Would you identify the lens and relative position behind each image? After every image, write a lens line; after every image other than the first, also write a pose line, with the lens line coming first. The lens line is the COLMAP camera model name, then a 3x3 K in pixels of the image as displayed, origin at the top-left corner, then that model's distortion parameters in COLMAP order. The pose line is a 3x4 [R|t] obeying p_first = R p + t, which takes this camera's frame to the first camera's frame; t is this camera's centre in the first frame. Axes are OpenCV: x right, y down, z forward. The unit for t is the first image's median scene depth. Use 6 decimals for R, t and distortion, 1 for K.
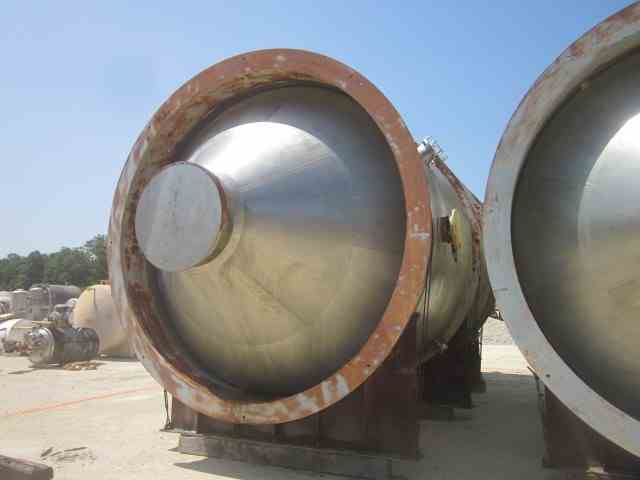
lens RADIAL K [[524.6, 0, 320.0], [0, 524.6, 240.0], [0, 0, 1]] dist [-0.011162, -0.002247]
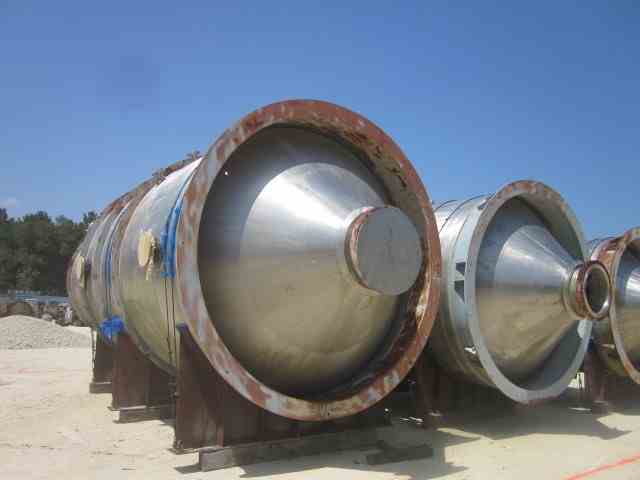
lens RADIAL K [[524.6, 0, 320.0], [0, 524.6, 240.0], [0, 0, 1]] dist [-0.011162, -0.002247]
pose [[0.504596, 0.137985, 0.852258, -1.223485], [-0.139584, 0.987197, -0.077189, 0.042823], [-0.851997, -0.080013, 0.517396, 0.432930]]
